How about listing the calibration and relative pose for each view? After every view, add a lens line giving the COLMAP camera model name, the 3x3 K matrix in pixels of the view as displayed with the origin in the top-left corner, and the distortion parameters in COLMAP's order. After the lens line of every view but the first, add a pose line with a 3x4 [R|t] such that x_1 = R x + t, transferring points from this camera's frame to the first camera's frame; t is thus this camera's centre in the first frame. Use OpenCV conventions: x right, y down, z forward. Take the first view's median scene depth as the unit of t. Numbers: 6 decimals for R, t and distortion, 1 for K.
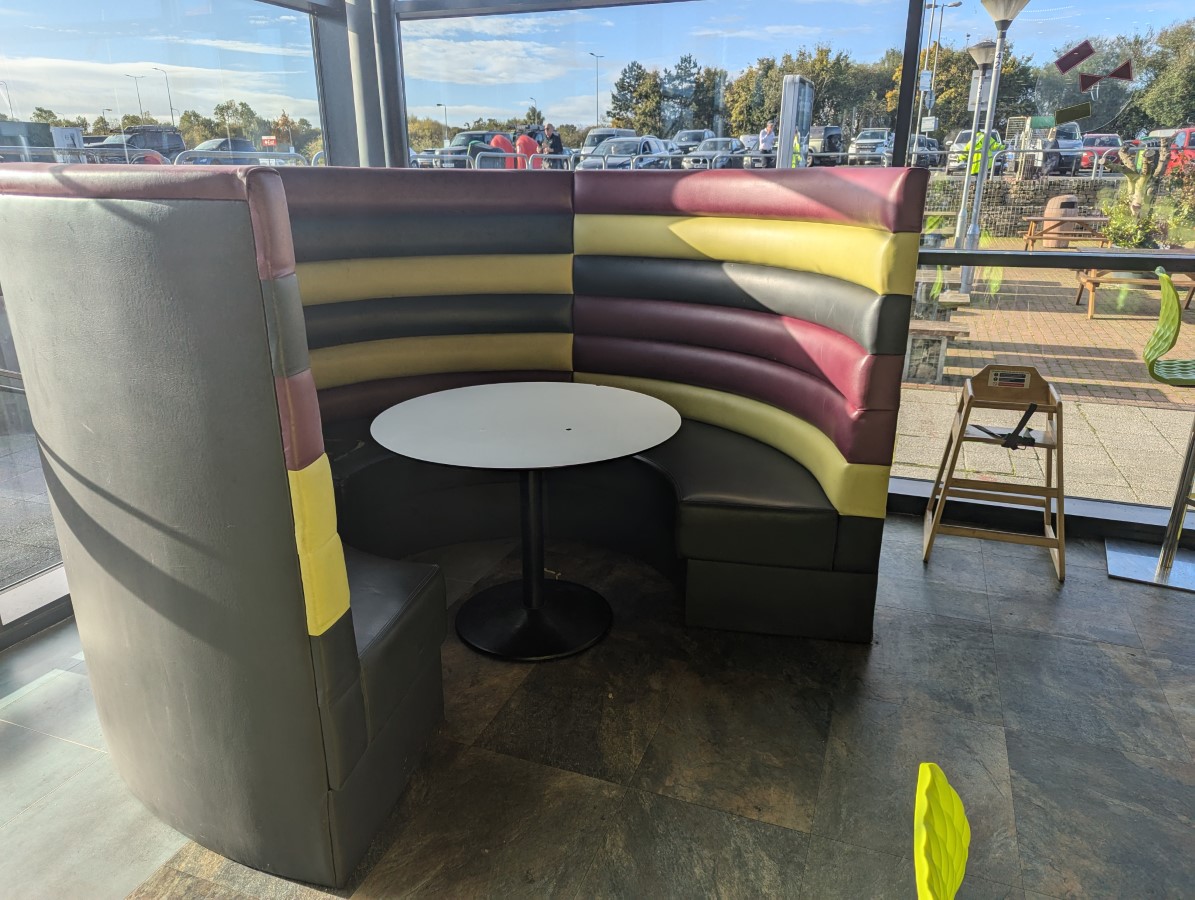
lens RADIAL K [[837.3, 0, 595.1], [0, 837.3, 453.7], [0, 0, 1]] dist [0.046079, -0.028721]
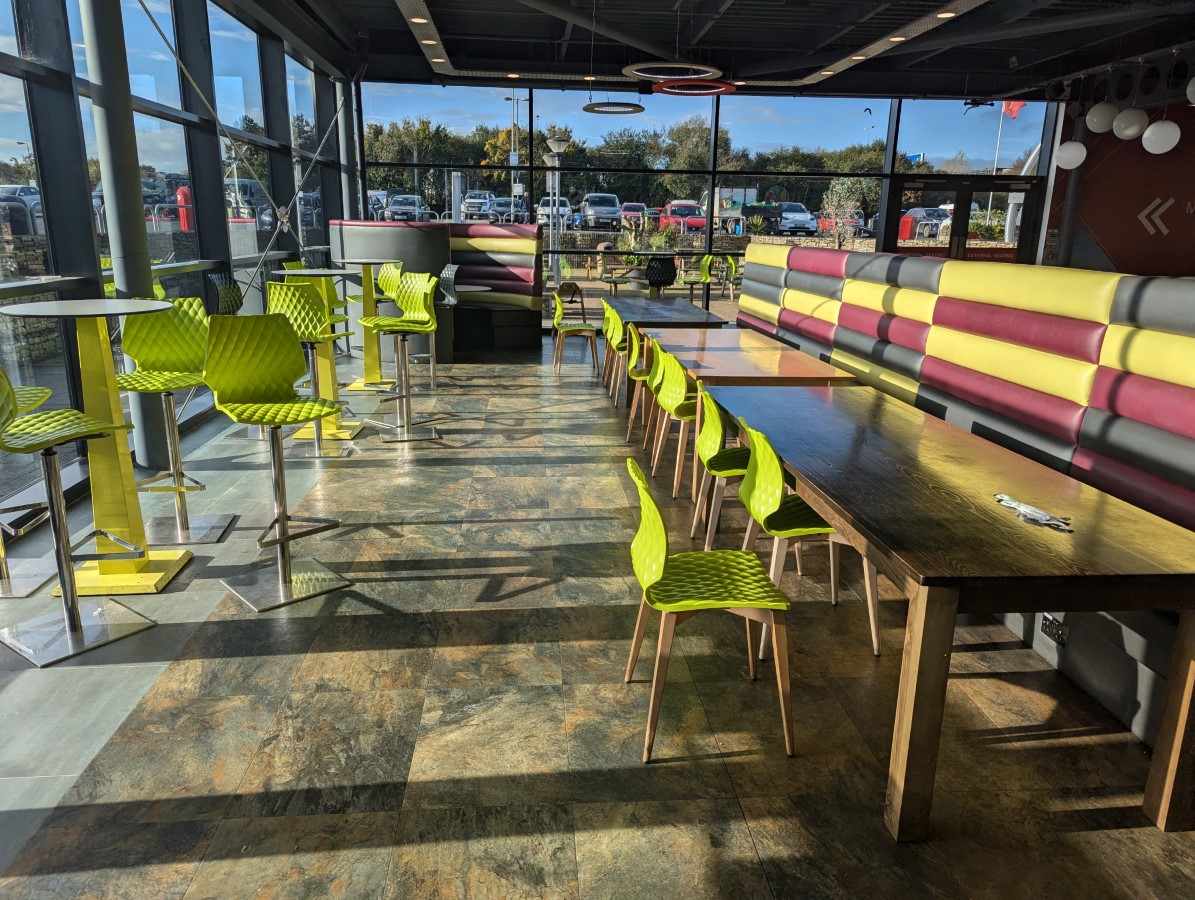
lens RADIAL K [[837.3, 0, 600.8], [0, 837.3, 441.5], [0, 0, 1]] dist [0.046079, -0.028721]
pose [[0.899458, -0.091686, 0.427280, -0.073120], [0.120686, 0.991834, -0.041225, 0.055787], [-0.420011, 0.088647, 0.903179, -0.167035]]
